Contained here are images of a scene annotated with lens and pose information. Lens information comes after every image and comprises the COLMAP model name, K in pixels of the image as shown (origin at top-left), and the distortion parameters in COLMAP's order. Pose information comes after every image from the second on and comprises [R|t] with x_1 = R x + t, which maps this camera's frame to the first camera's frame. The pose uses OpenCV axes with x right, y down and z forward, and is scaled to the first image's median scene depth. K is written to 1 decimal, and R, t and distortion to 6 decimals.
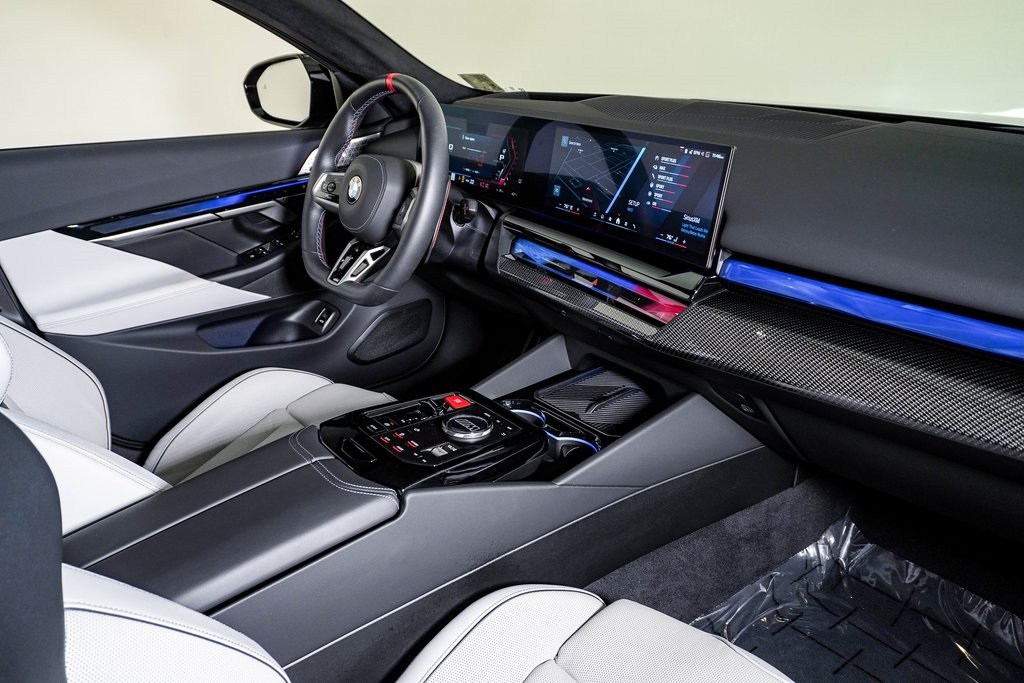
lens RADIAL K [[794.0, 0, 510.6], [0, 794.0, 343.0], [0, 0, 1]] dist [-0.036410, 0.018918]
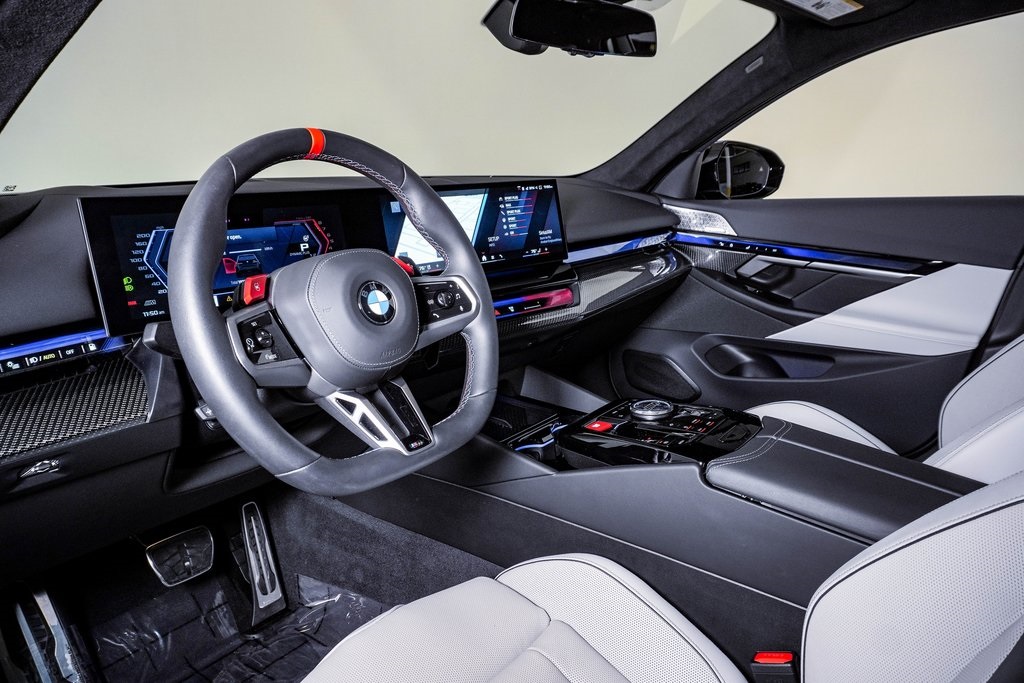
lens RADIAL K [[687.7, 0, 516.6], [0, 687.7, 341.6], [0, 0, 1]] dist [-0.057133, 0.018381]
pose [[-0.232161, -0.212298, 0.949227, -0.865225], [0.390170, 0.873610, 0.290813, -0.323014], [-0.890993, 0.437875, -0.119986, 1.133759]]
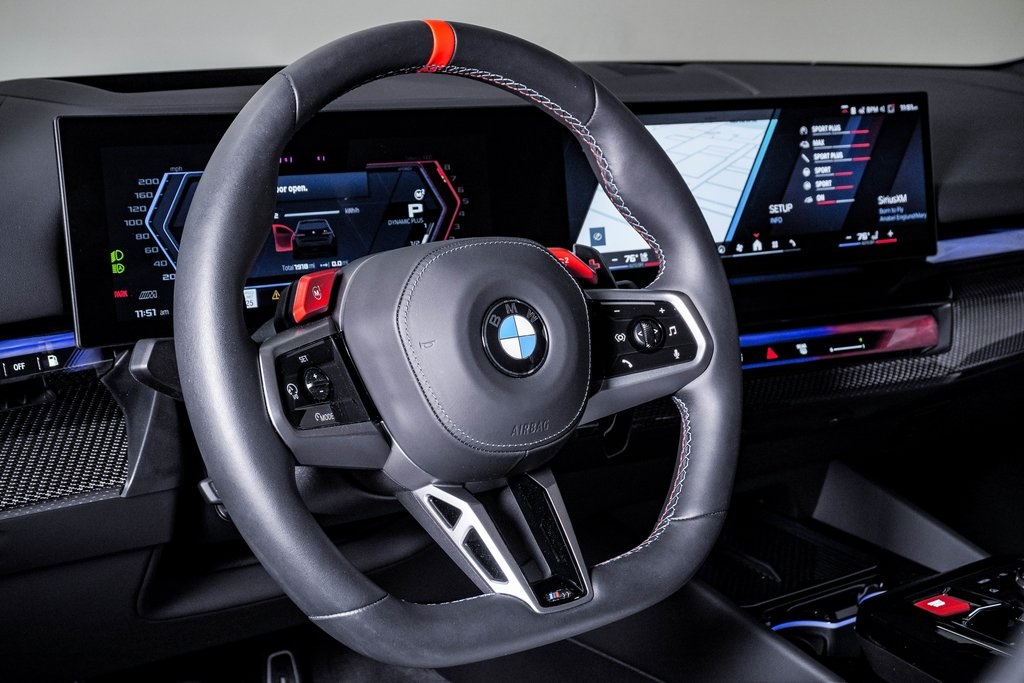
lens RADIAL K [[1493.1, 0, 505.4], [0, 1493.1, 345.0], [0, 0, 1]] dist [-0.020524, 0.000000]
pose [[0.044263, -0.217272, 0.975107, -0.988931], [0.360079, 0.913928, 0.187295, -0.364961], [-0.931871, 0.342826, 0.118688, 1.069966]]
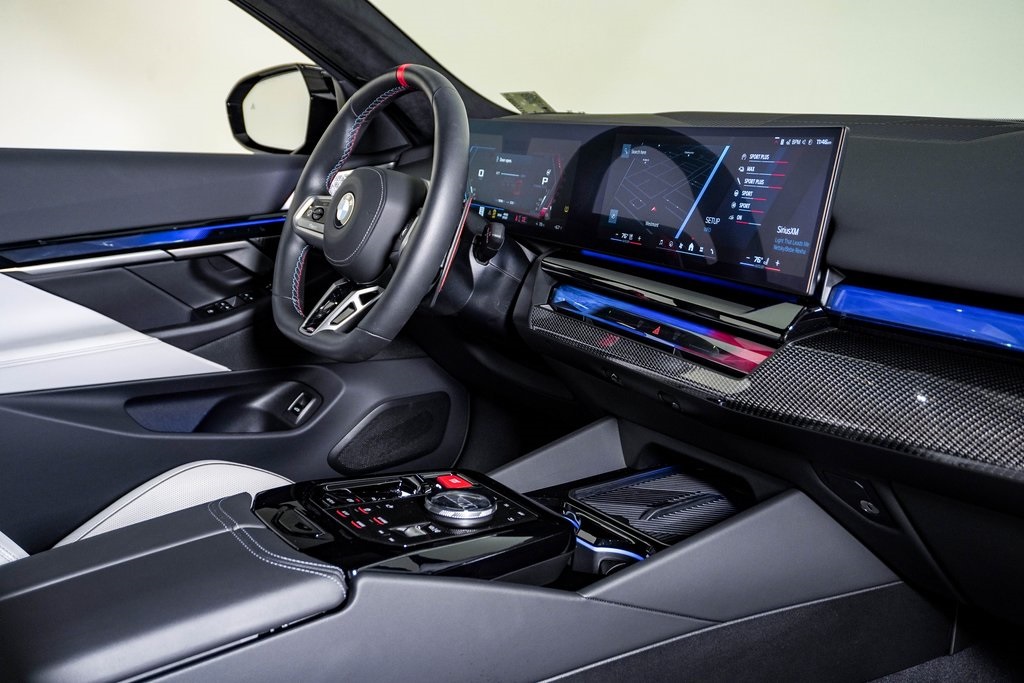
lens RADIAL K [[1082.3, 0, 508.8], [0, 1082.3, 337.6], [0, 0, 1]] dist [0.007923, 0.000000]
pose [[0.995792, 0.045392, -0.079616, 0.051872], [-0.058952, 0.982401, -0.177235, 0.113494], [0.070170, 0.181182, 0.980943, 0.030090]]
